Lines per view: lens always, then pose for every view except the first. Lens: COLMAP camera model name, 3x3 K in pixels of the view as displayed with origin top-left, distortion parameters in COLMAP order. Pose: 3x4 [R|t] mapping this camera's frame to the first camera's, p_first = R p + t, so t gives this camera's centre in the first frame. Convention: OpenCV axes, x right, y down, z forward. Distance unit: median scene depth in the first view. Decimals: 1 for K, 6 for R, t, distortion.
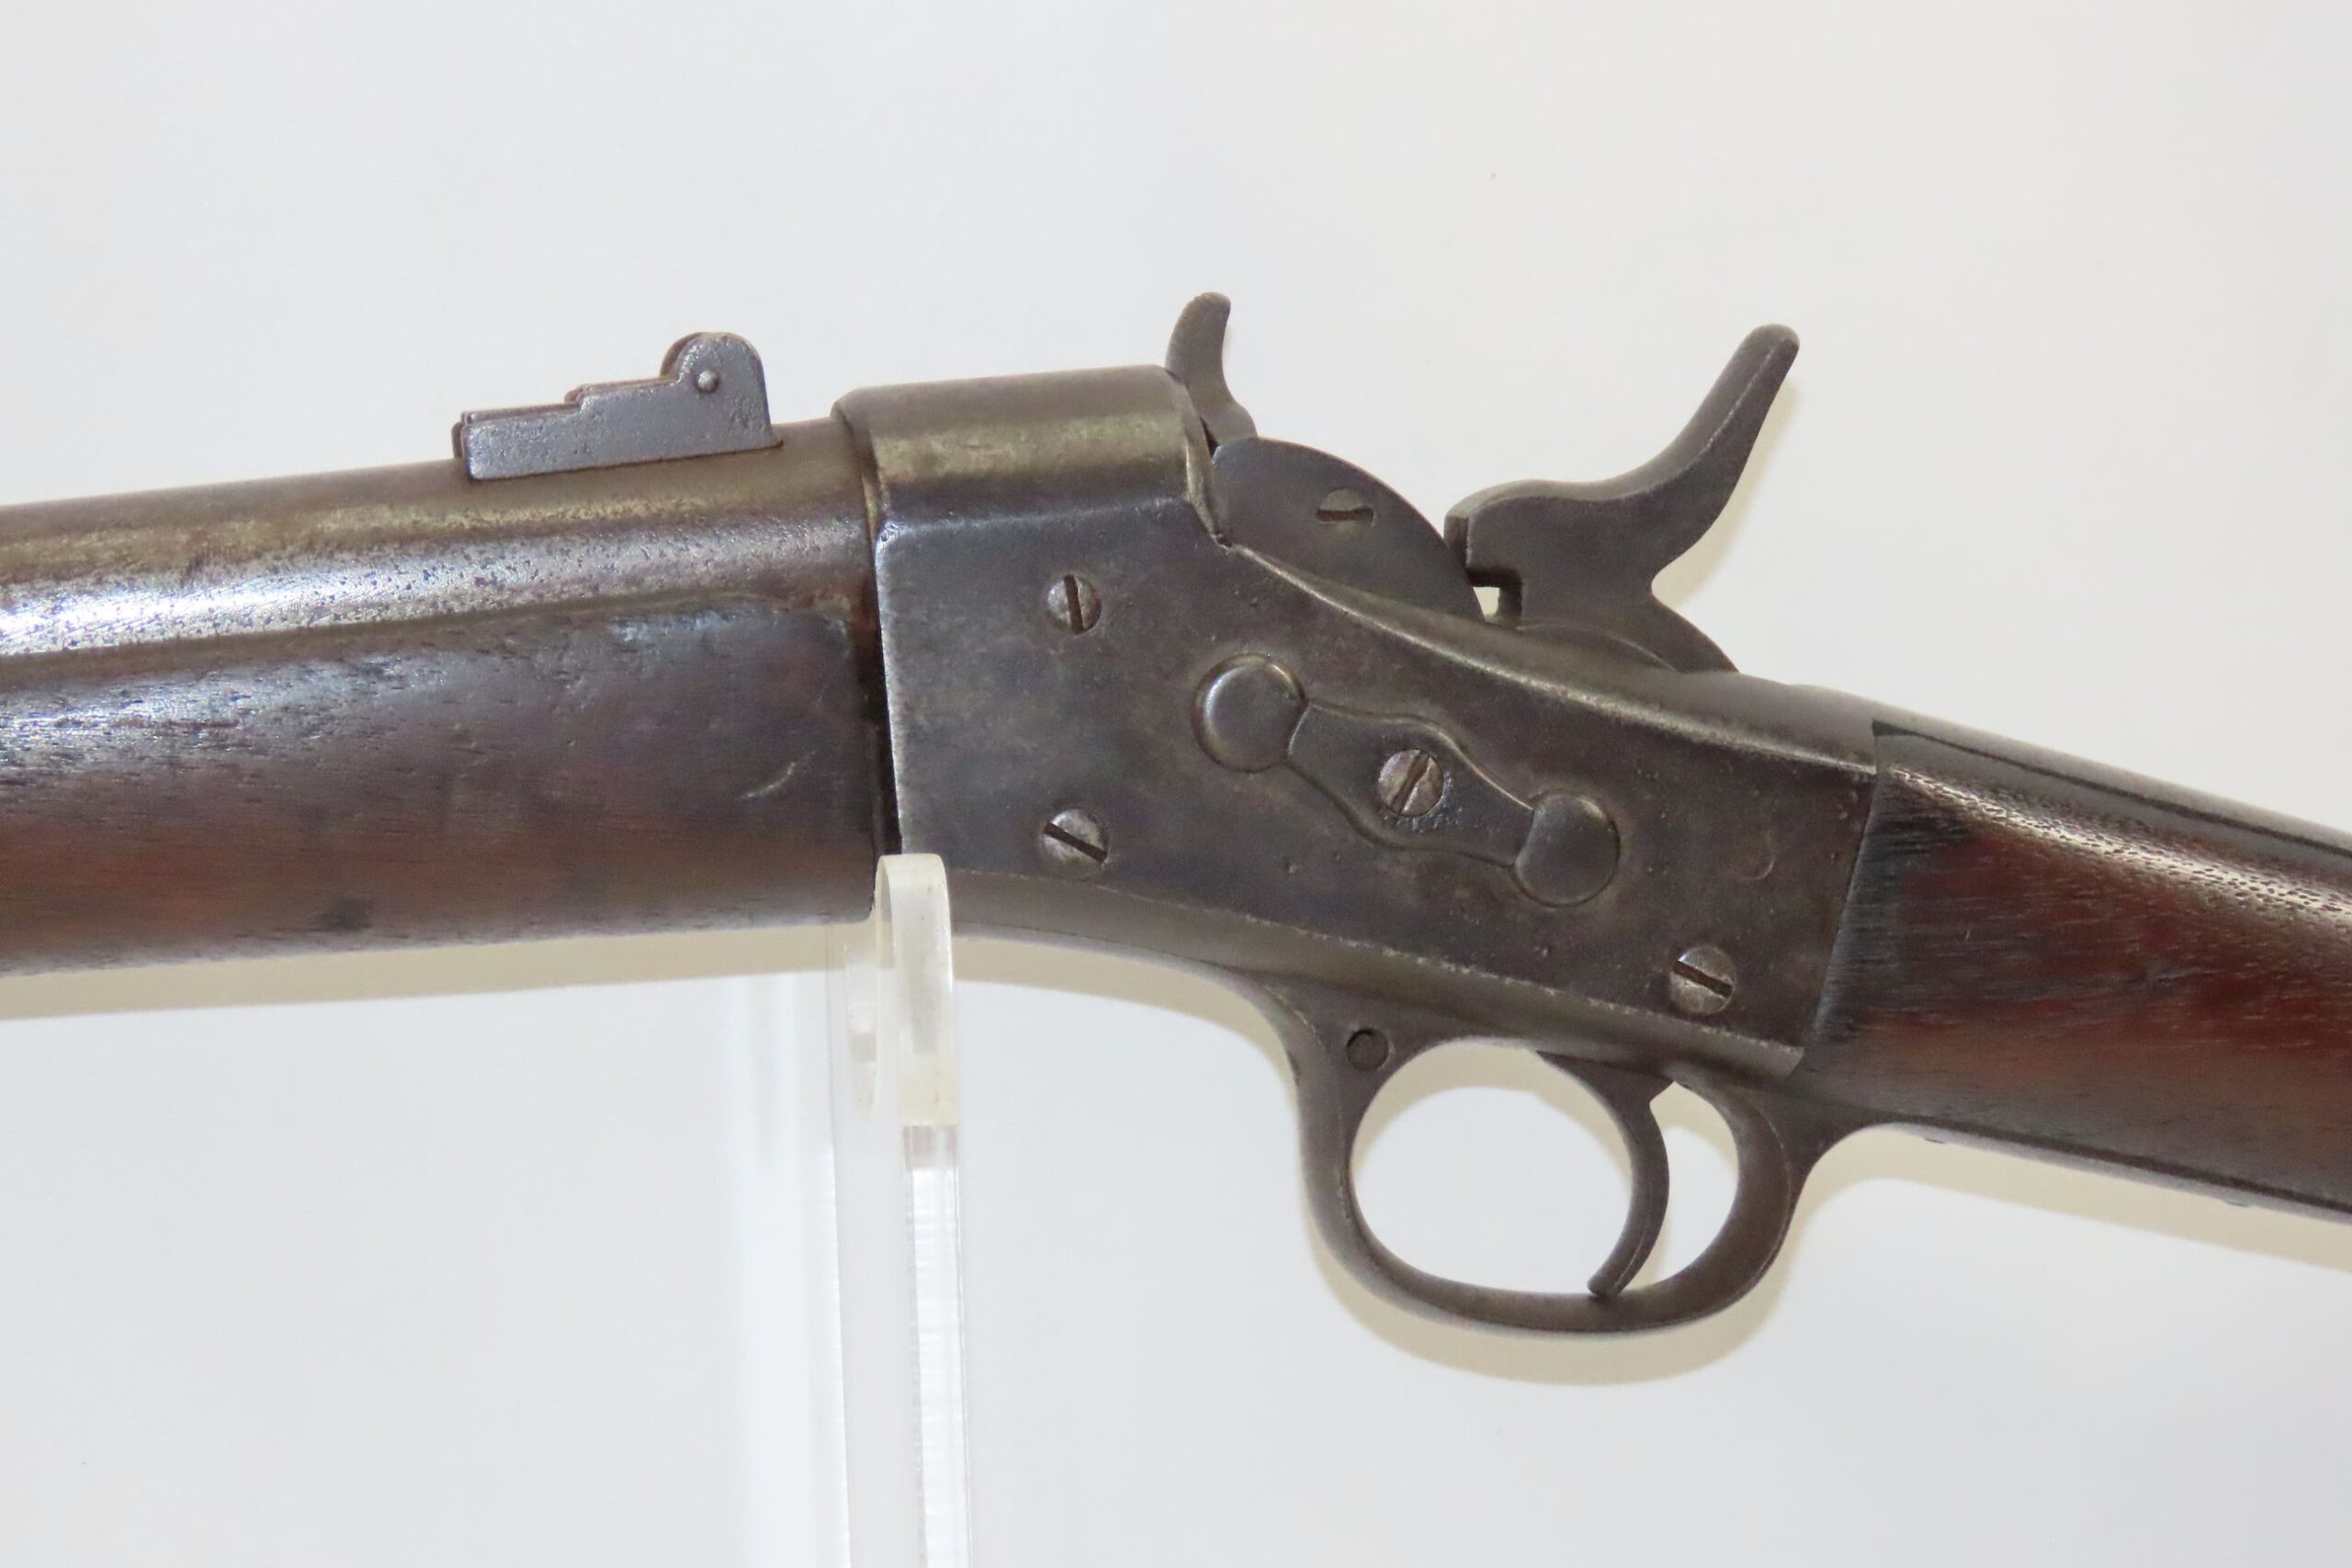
lens RADIAL K [[1076.7, 0, 1176.0], [0, 1076.7, 784.0], [0, 0, 1]] dist [-0.000138, -0.000196]
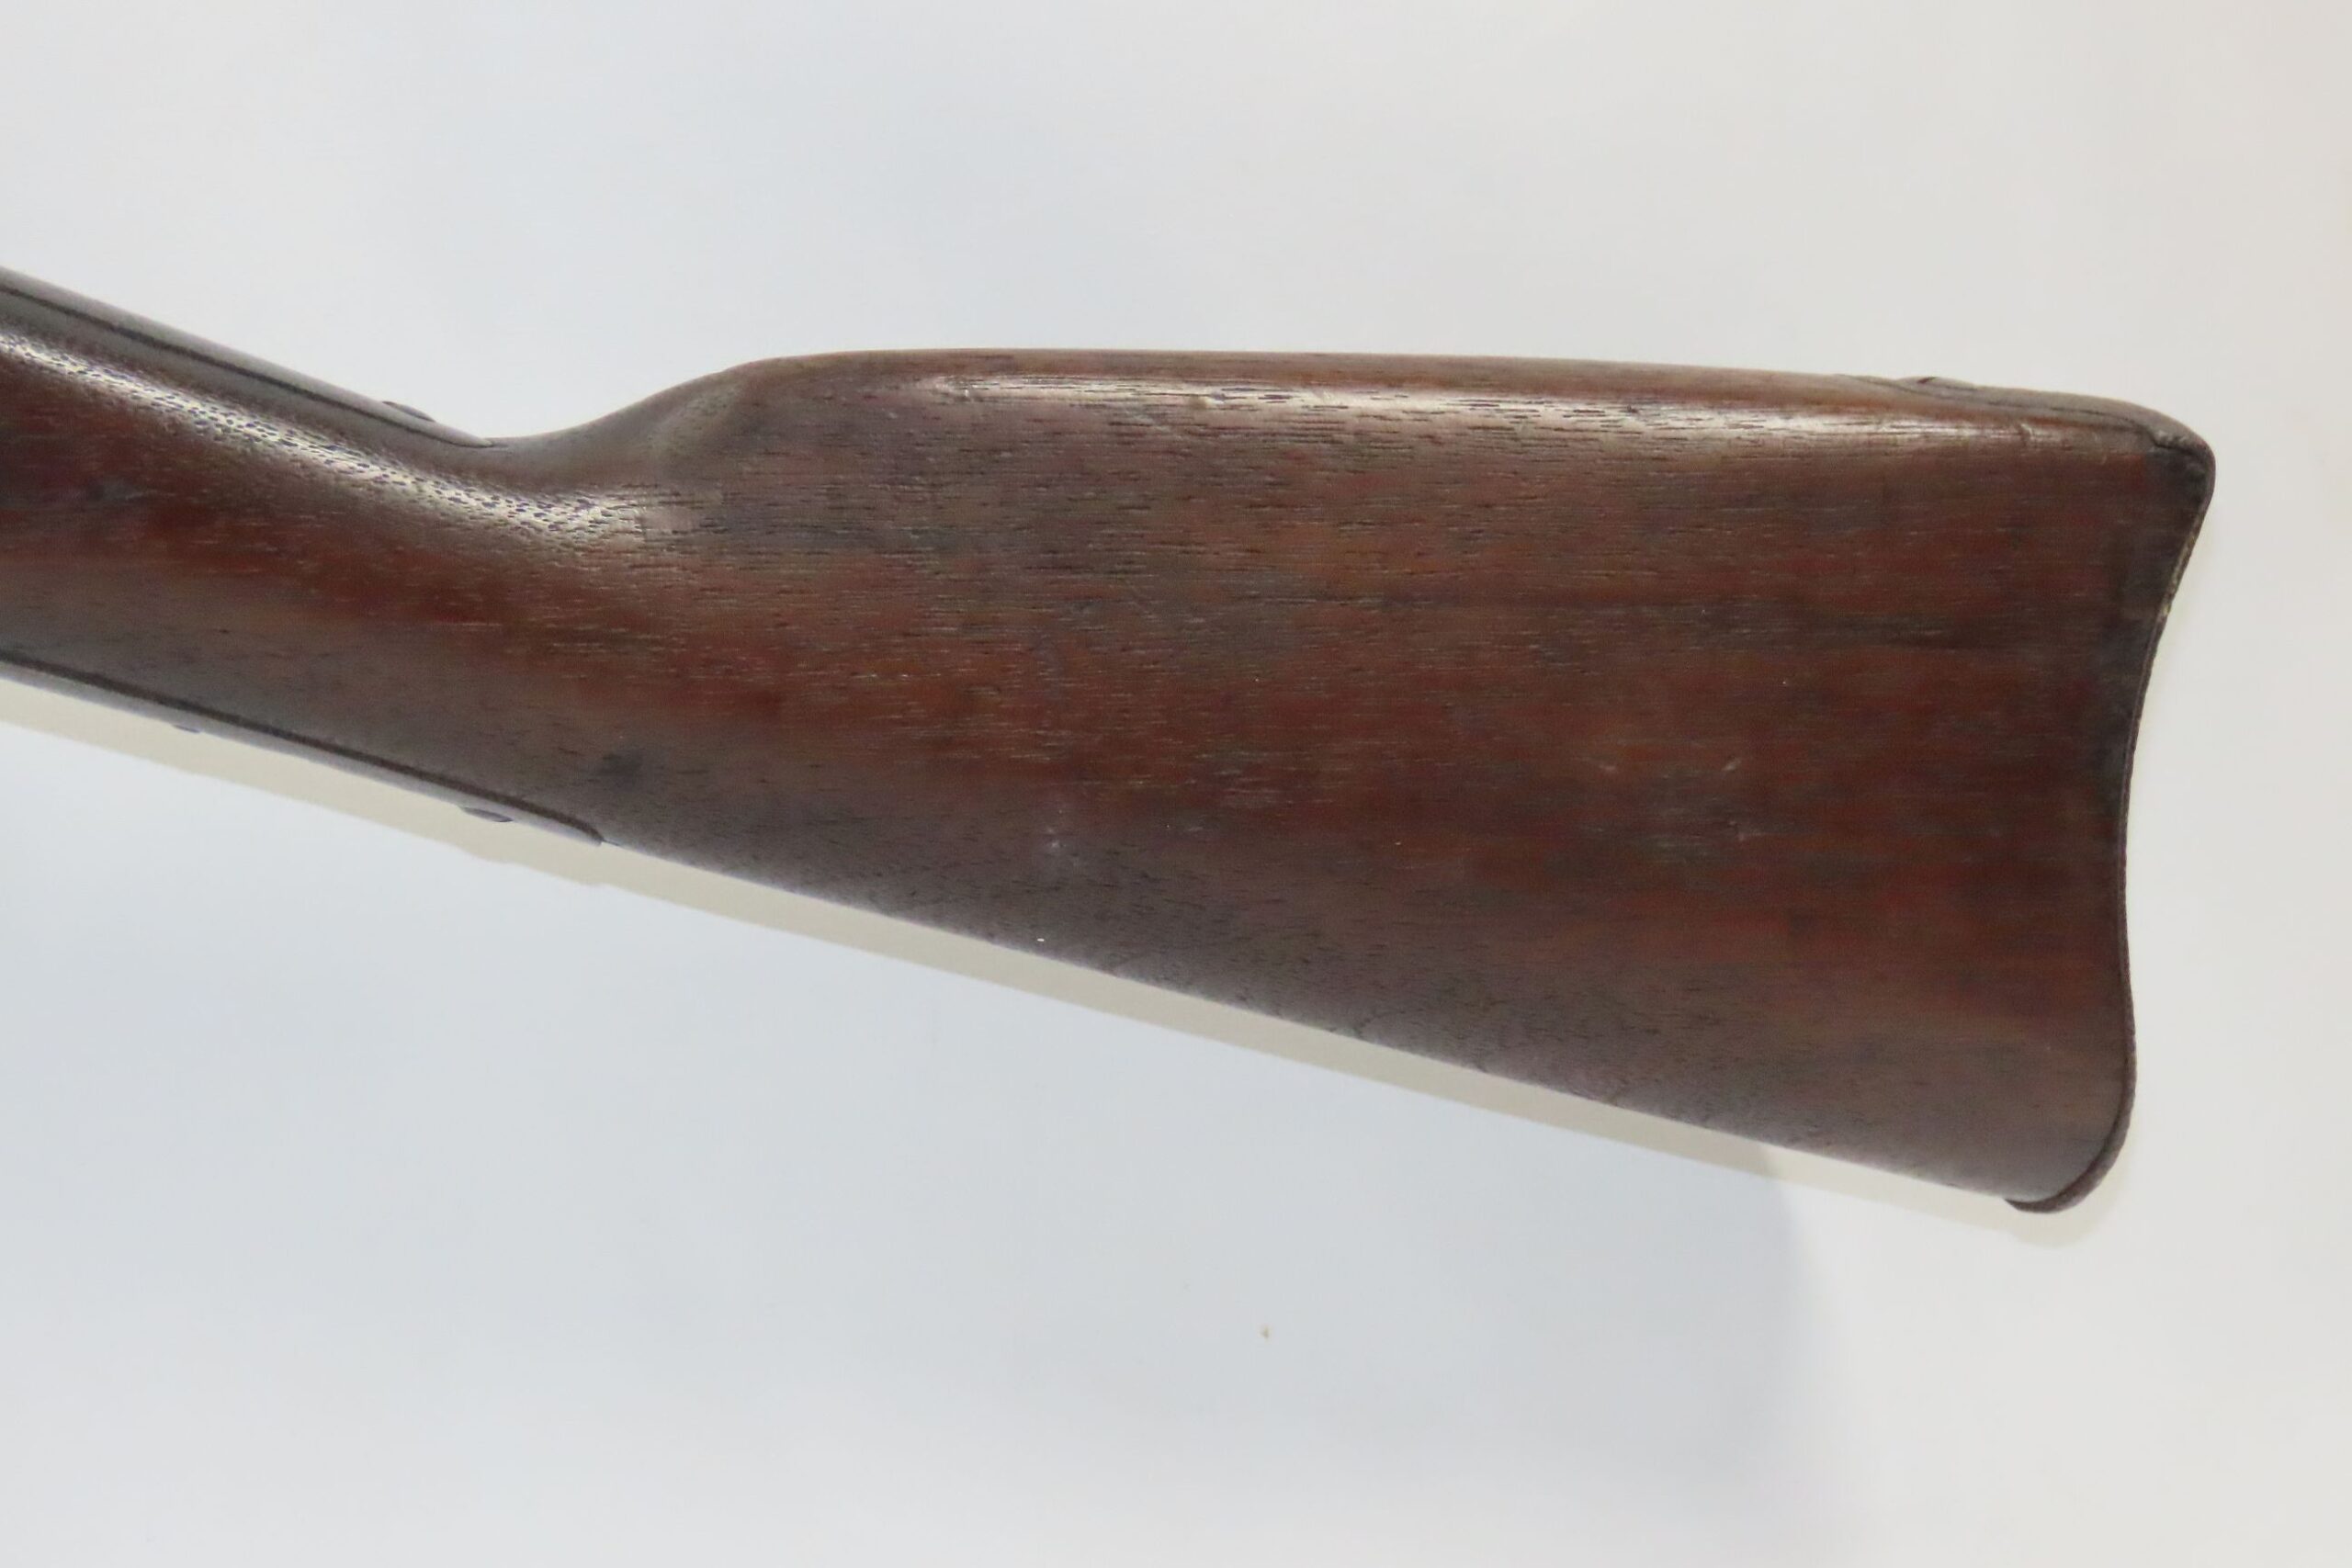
lens RADIAL K [[1076.7, 0, 1176.0], [0, 1076.7, 784.0], [0, 0, 1]] dist [-0.000138, -0.000196]
pose [[0.994993, 0.069315, 0.071998, 1.884403], [-0.060731, 0.991479, -0.115248, 0.514600], [-0.079372, 0.110298, 0.990724, -0.075498]]
